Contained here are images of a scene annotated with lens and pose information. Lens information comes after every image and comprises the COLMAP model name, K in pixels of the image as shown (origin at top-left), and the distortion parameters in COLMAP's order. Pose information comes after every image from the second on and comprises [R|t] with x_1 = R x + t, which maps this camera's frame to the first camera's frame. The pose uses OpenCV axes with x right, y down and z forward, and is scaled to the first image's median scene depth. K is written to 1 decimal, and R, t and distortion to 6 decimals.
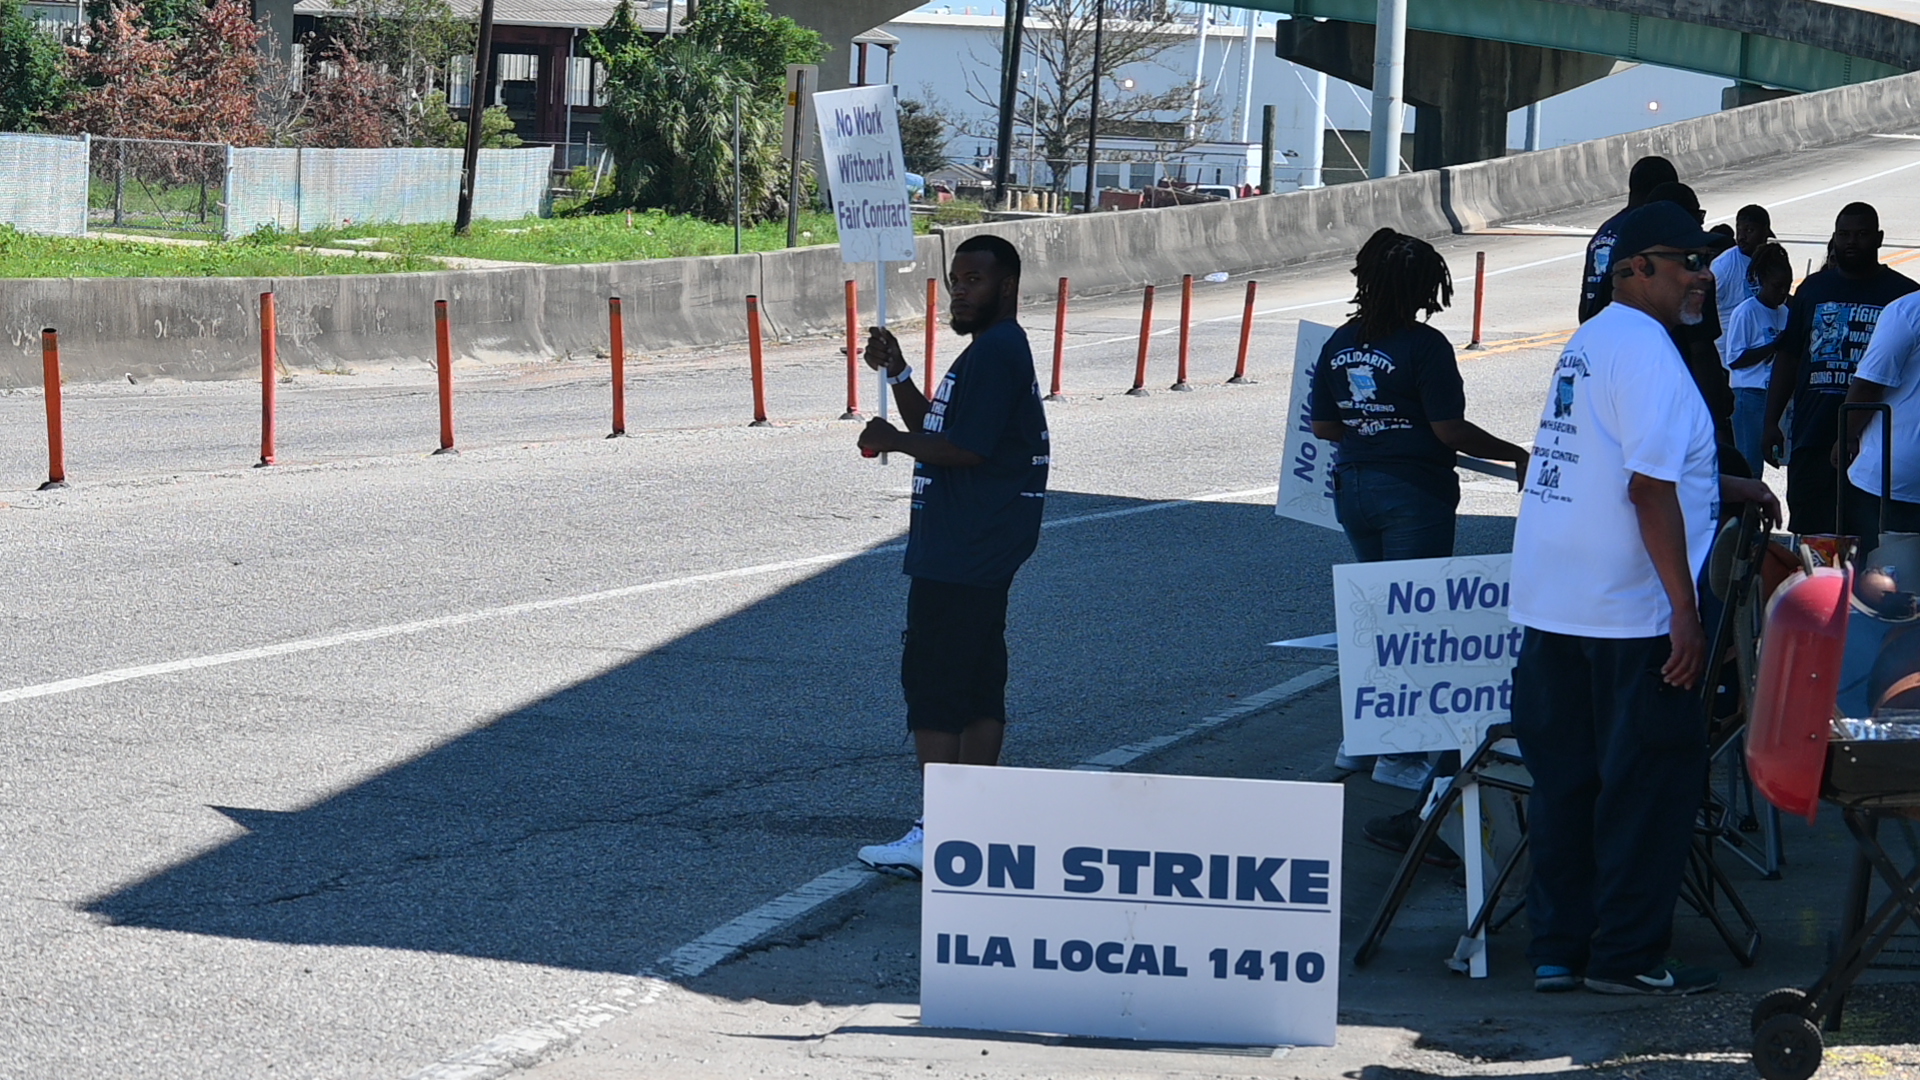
lens RADIAL K [[8185.3, 0, 960.0], [0, 8185.3, 540.0], [0, 0, 1]] dist [-0.012921, 6.633001]
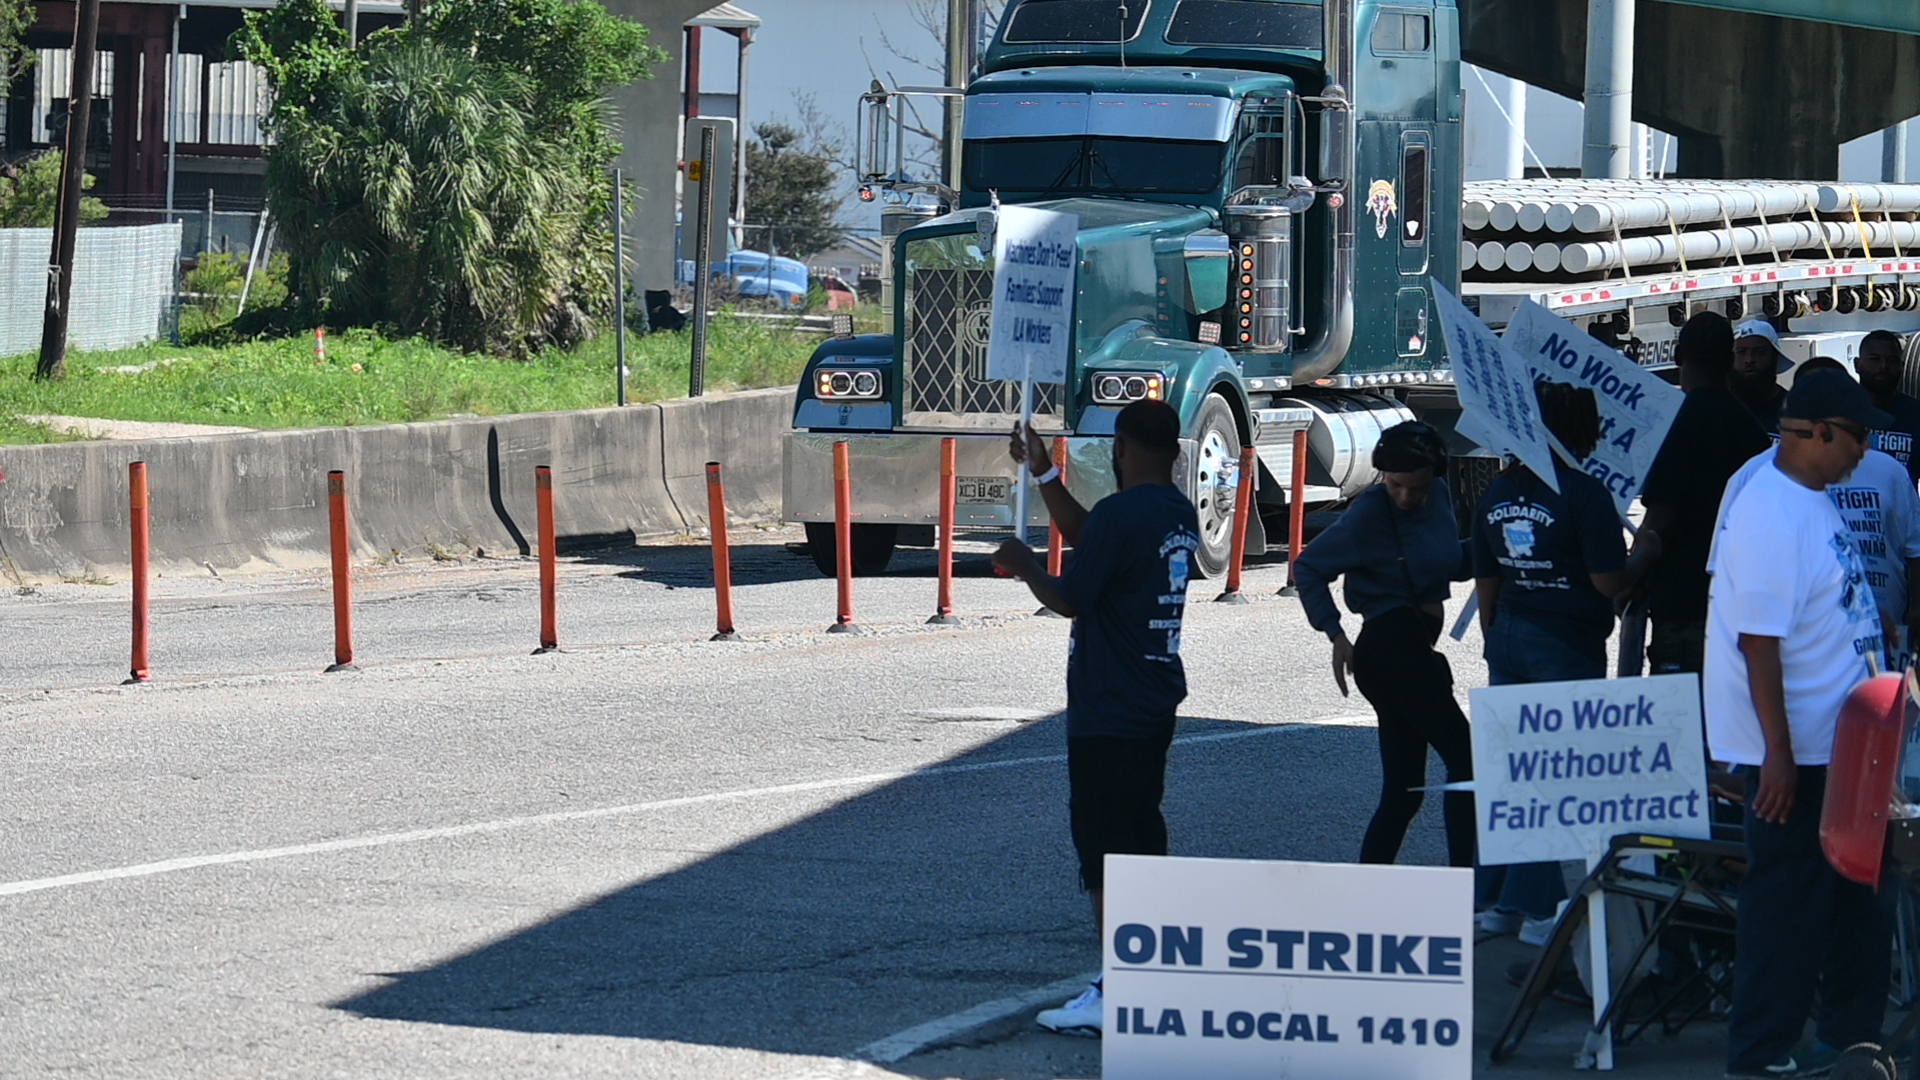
lens RADIAL K [[14284.5, 0, 960.0], [0, 14284.5, 540.0], [0, 0, 1]] dist [-0.241405, -70.582295]
pose [[0.999942, -0.009565, 0.004898, -0.019234], [0.009686, 0.999636, -0.025174, 0.019045], [-0.004655, 0.025220, 0.999671, -0.558785]]
